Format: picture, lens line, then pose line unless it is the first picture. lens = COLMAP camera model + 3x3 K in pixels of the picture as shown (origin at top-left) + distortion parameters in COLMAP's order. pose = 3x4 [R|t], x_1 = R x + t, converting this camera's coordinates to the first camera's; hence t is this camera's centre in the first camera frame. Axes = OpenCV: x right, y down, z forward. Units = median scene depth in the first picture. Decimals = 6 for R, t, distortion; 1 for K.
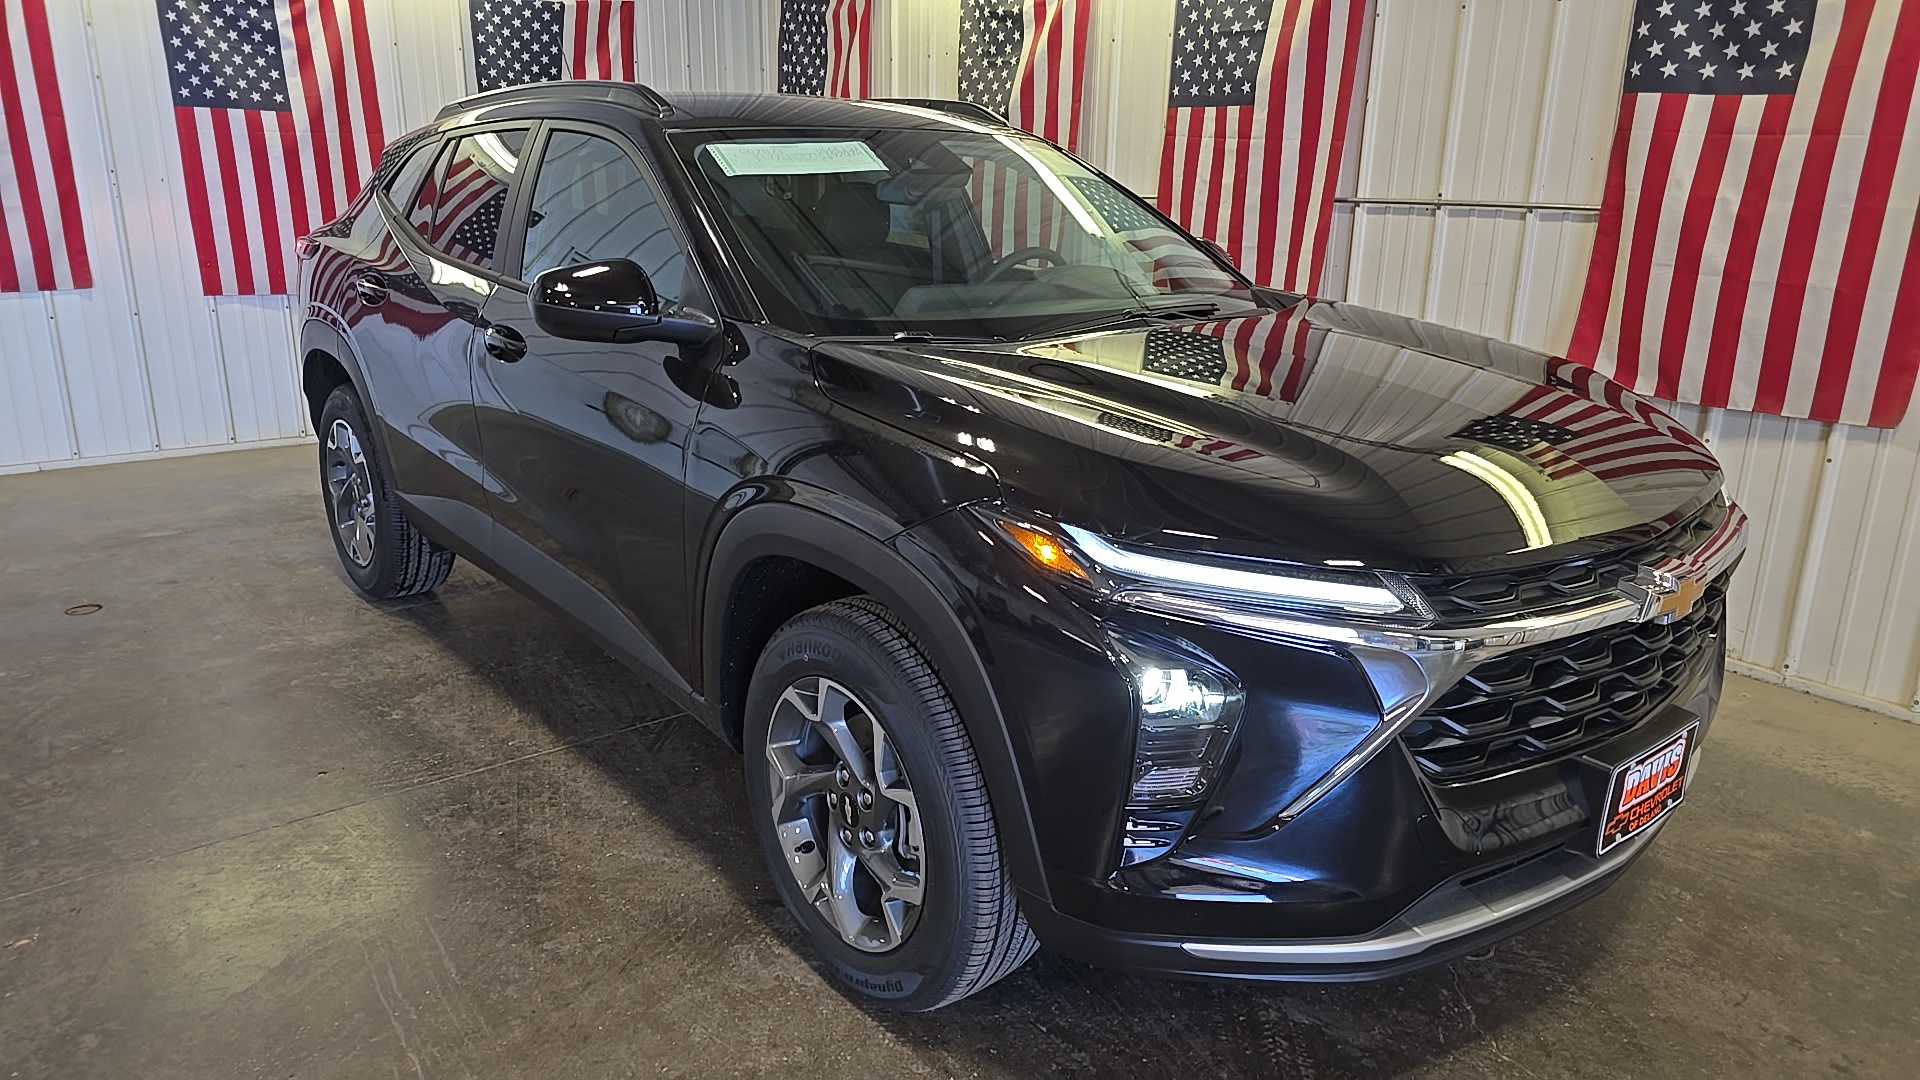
lens RADIAL K [[1301.9, 0, 958.3], [0, 1301.9, 535.1], [0, 0, 1]] dist [0.060617, -0.050692]
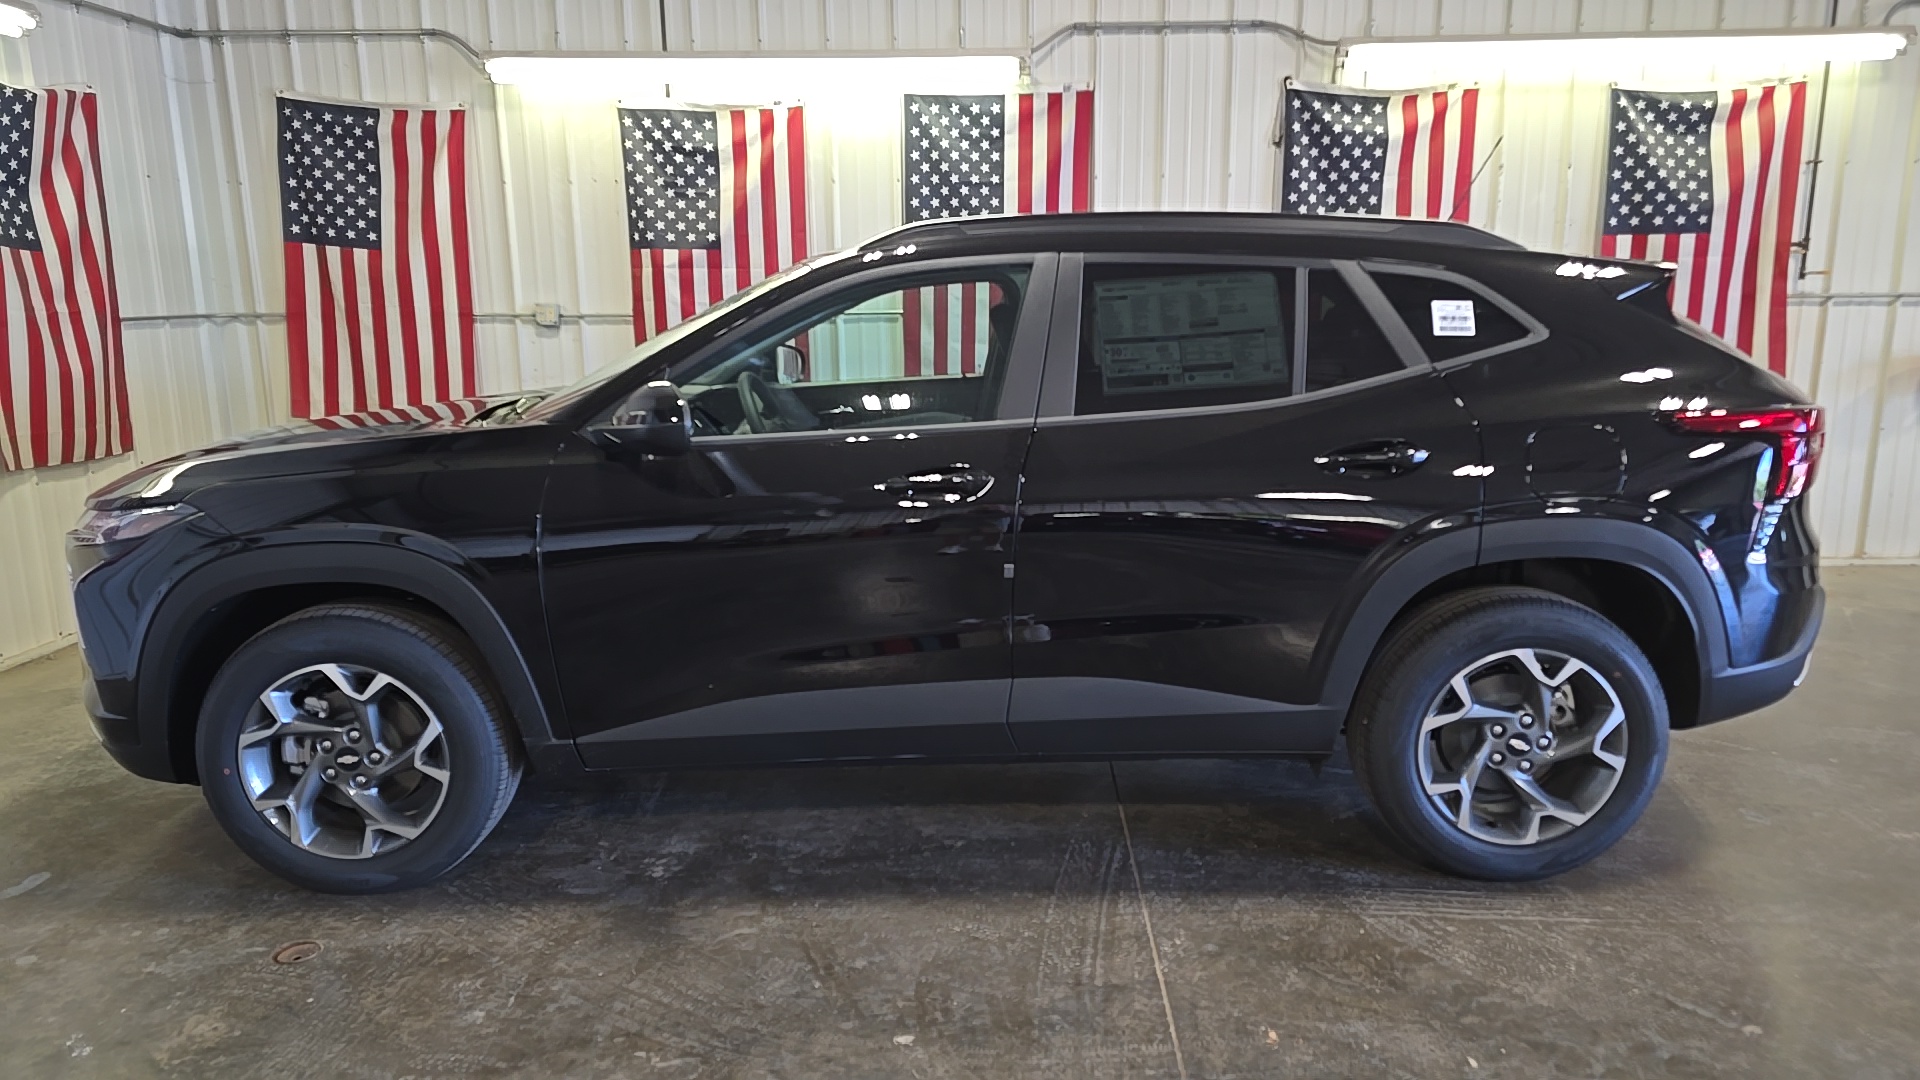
lens RADIAL K [[1287.9, 0, 969.9], [0, 1287.9, 530.9], [0, 0, 1]] dist [0.077456, -0.067663]
pose [[0.635494, -0.168805, 0.753427, -0.668618], [0.230103, 0.972873, 0.023886, -0.067932], [-0.737021, 0.158186, 0.657097, 0.186391]]
